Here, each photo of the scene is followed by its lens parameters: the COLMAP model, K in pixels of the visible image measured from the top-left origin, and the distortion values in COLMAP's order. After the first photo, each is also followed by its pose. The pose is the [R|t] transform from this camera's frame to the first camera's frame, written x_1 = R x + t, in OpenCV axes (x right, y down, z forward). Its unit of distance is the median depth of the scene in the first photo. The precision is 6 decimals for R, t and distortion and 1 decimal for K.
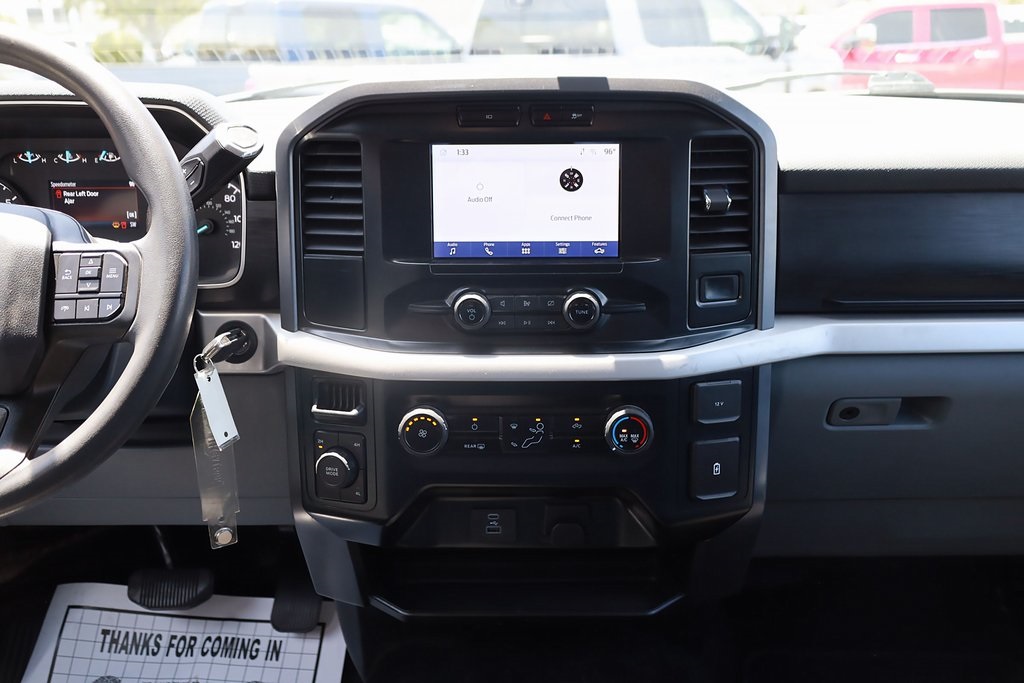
lens RADIAL K [[1001.8, 0, 517.3], [0, 1001.8, 339.2], [0, 0, 1]] dist [-0.013139, 0.011973]
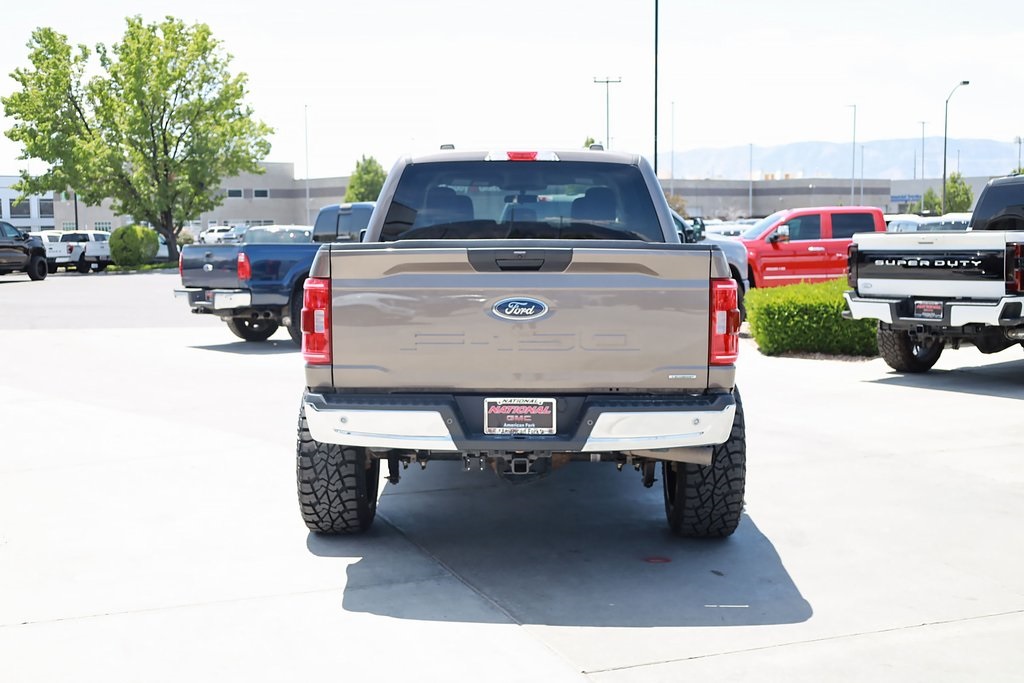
lens RADIAL K [[1241.9, 0, 516.3], [0, 1241.9, 296.9], [0, 0, 1]] dist [-0.017298, -0.022410]
pose [[0.999867, 0.006538, -0.014925, 0.081560], [-0.009931, 0.970712, -0.240040, 2.084875], [0.012918, 0.240156, 0.970648, -6.759159]]
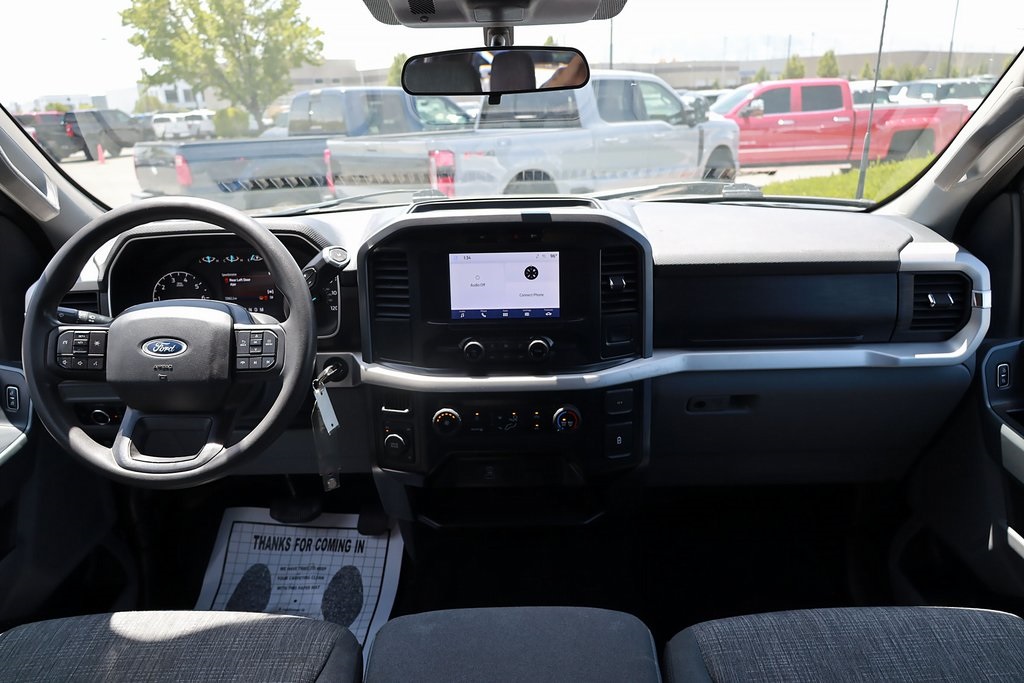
lens RADIAL K [[707.1, 0, 512.0], [0, 707.1, 341.5], [0, 0, 1]] dist [-0.006593, -0.001916]
pose [[0.999793, -0.018449, -0.008552, 0.029265], [0.018722, 0.999277, 0.033096, -0.081625], [0.007935, -0.033250, 0.999416, -0.199600]]
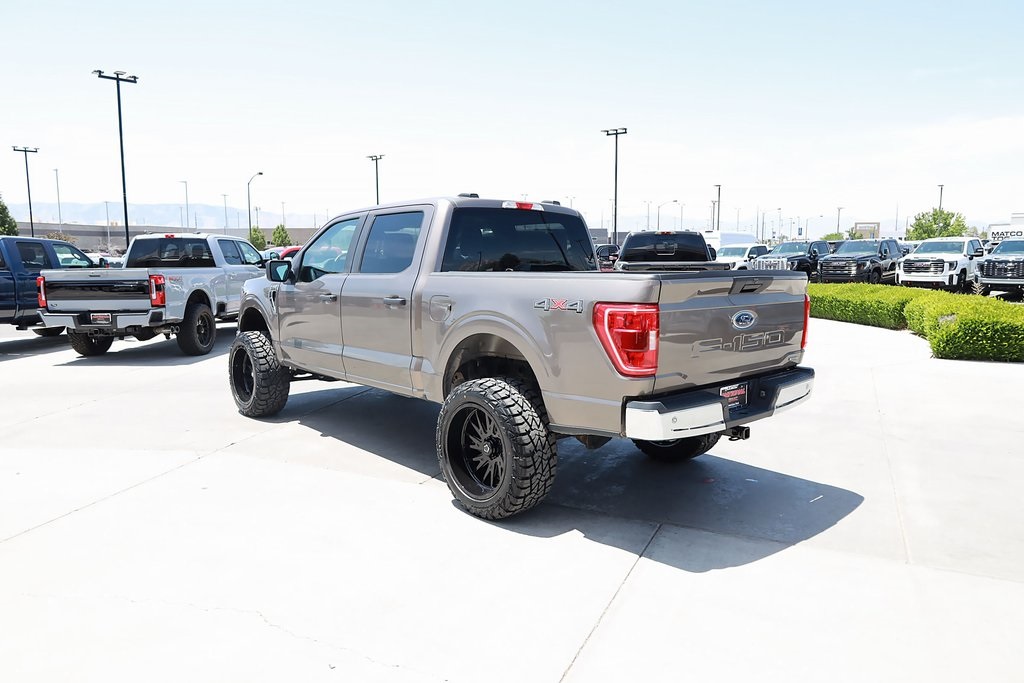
lens RADIAL K [[707.1, 0, 512.0], [0, 707.1, 341.5], [0, 0, 1]] dist [-0.006593, -0.001916]
pose [[0.727721, -0.060697, 0.683182, -3.185792], [0.190098, 0.974903, -0.115876, 1.343701], [-0.659003, 0.214197, 0.720996, -4.136378]]
